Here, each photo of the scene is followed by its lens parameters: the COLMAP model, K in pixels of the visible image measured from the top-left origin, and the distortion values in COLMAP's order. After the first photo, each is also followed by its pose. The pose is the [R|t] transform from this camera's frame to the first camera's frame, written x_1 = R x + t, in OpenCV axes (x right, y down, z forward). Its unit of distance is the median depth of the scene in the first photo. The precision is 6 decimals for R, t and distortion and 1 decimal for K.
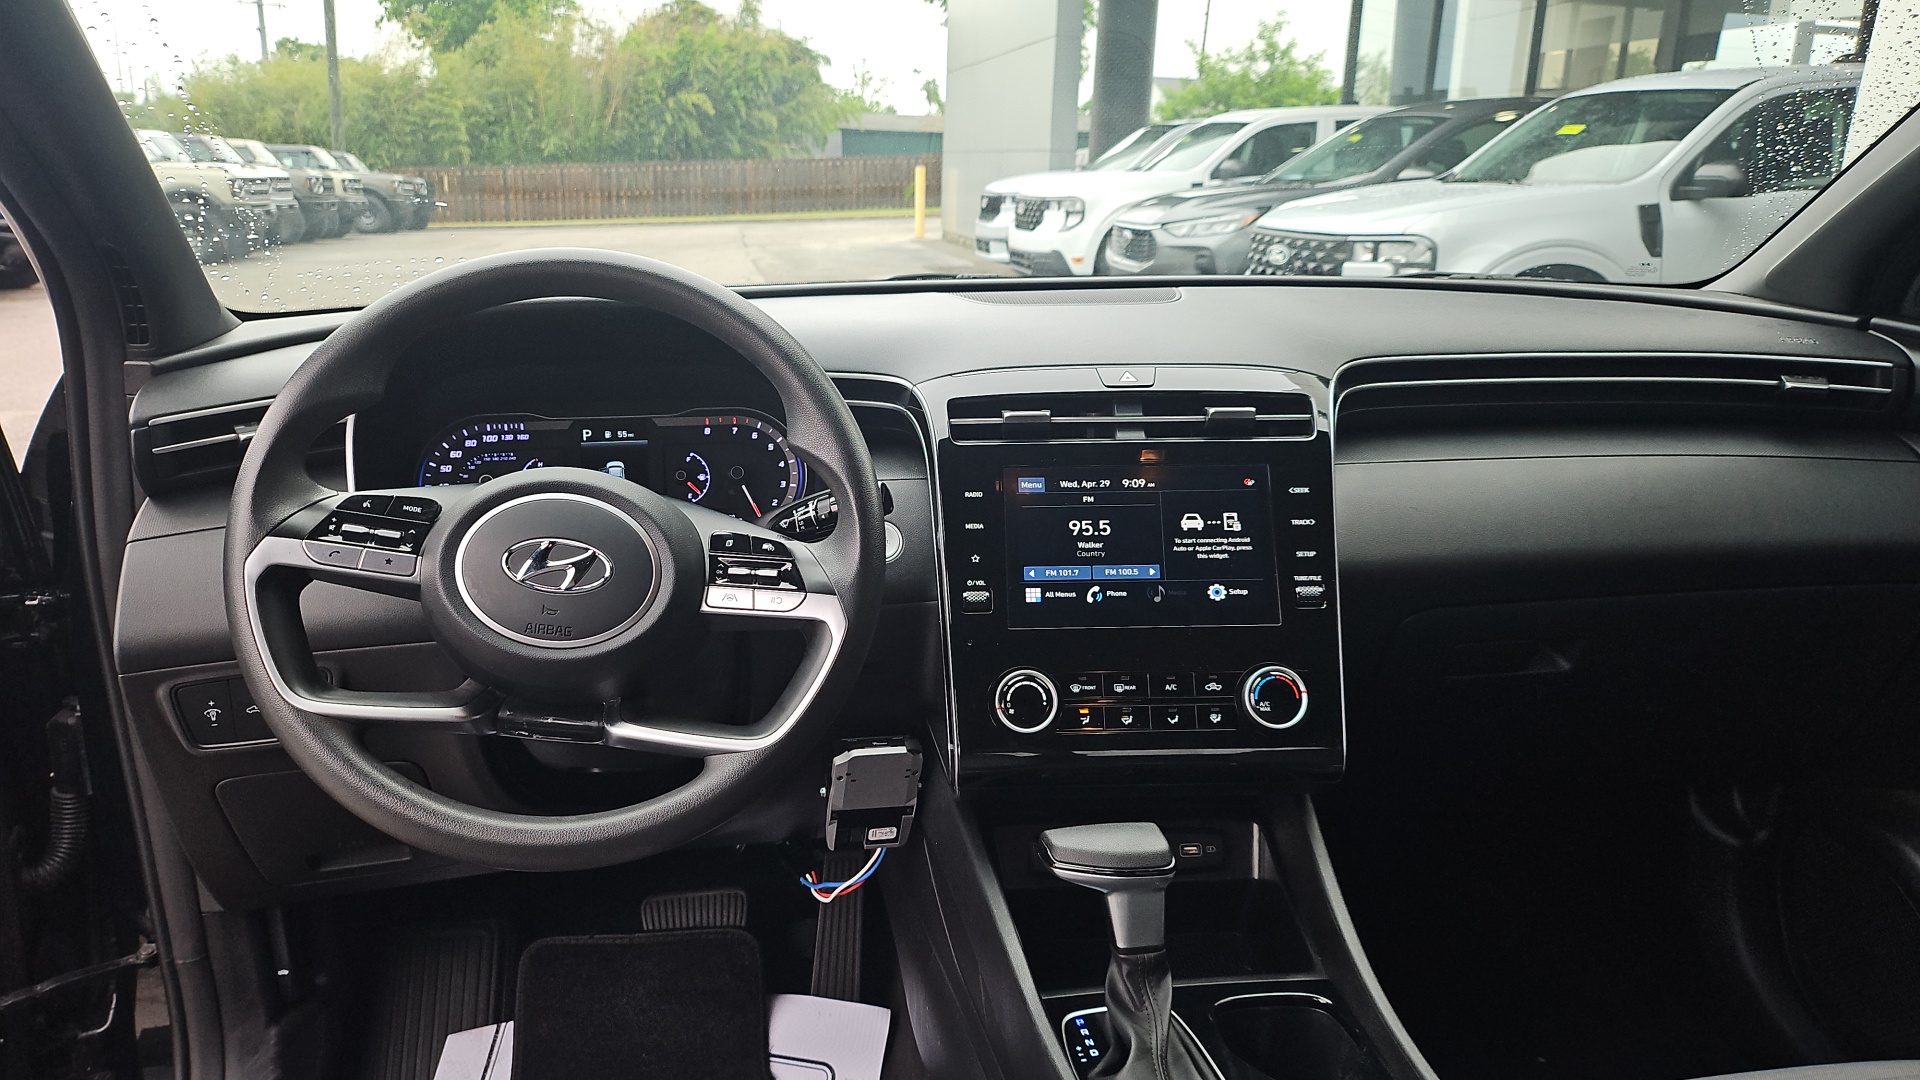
lens RADIAL K [[1330.4, 0, 961.6], [0, 1330.4, 546.2], [0, 0, 1]] dist [0.051000, -0.032311]
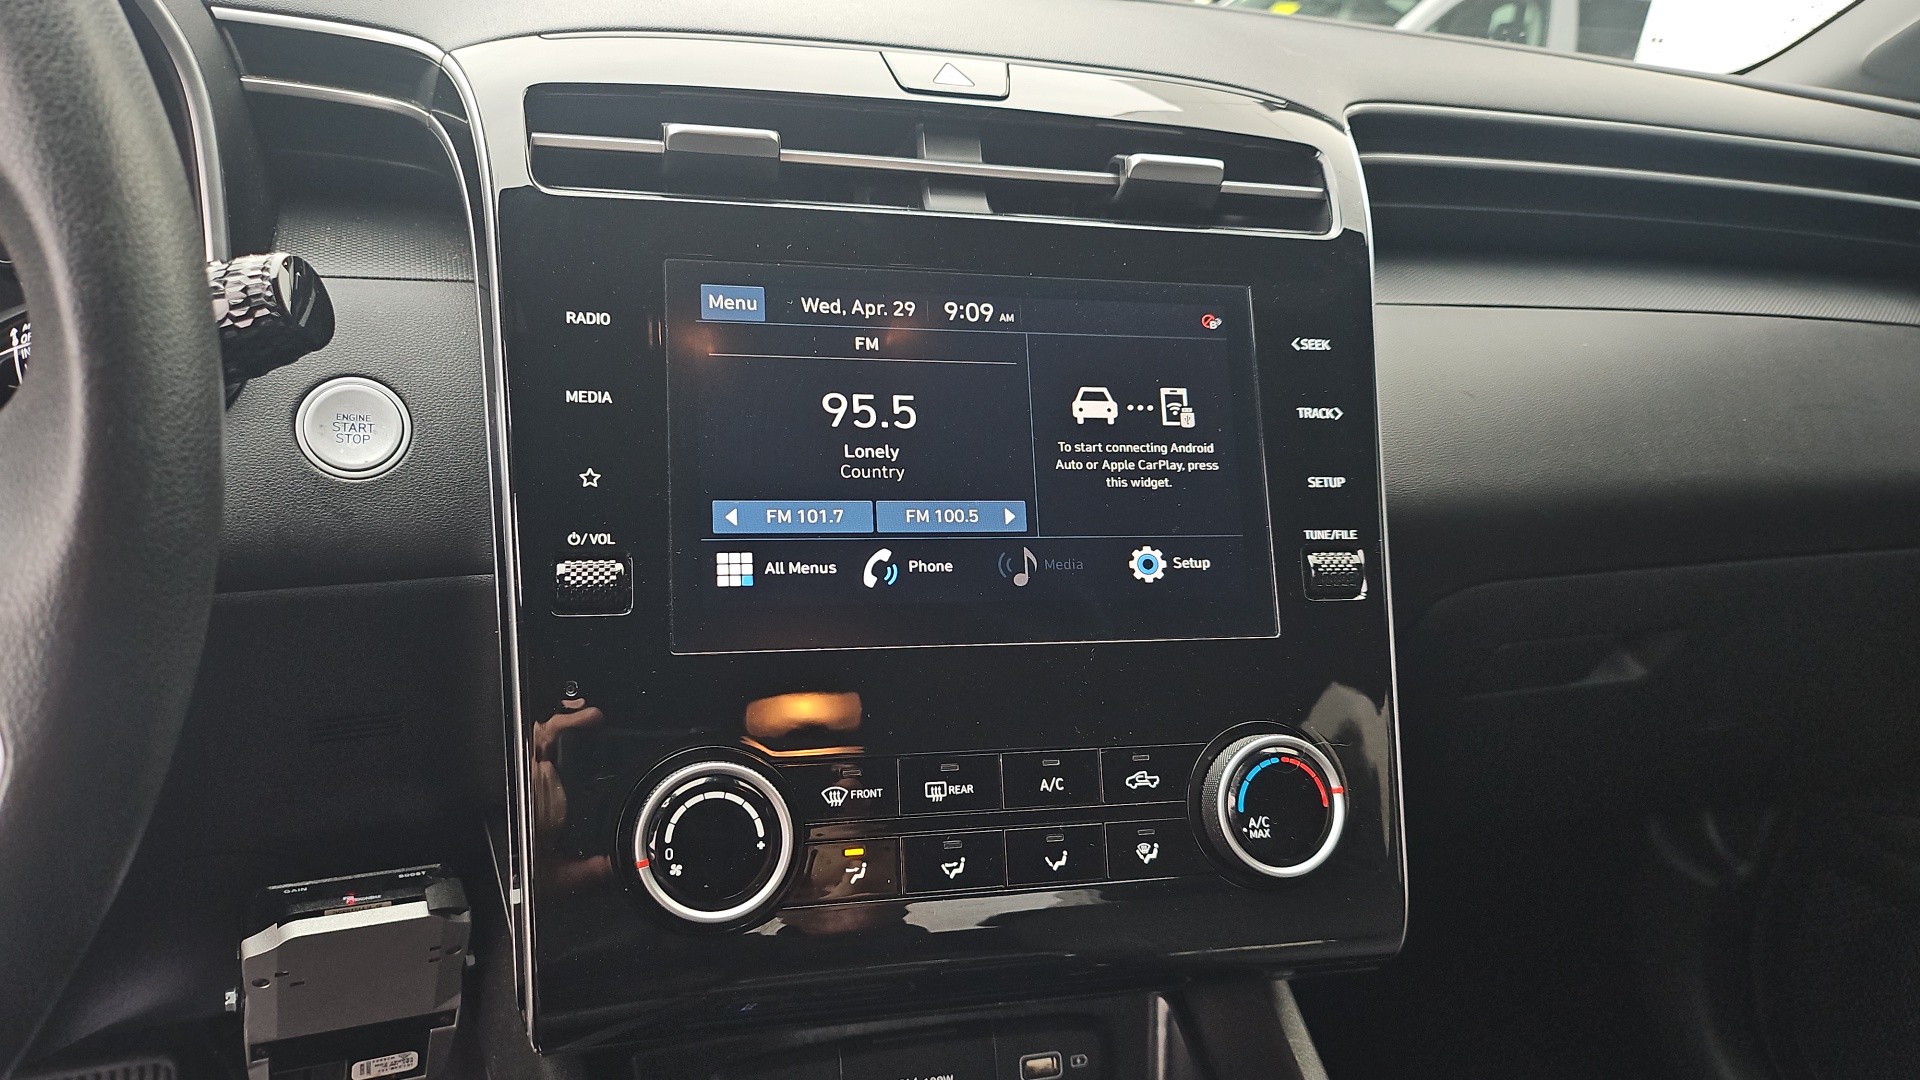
lens RADIAL K [[1336.7, 0, 960.0], [0, 1336.7, 540.0], [0, 0, 1]] dist [0.047037, -0.072282]
pose [[0.971053, 0.009518, 0.238672, 0.022297], [-0.029368, 0.996382, 0.079750, -0.007605], [-0.237050, -0.084451, 0.967820, 0.574491]]
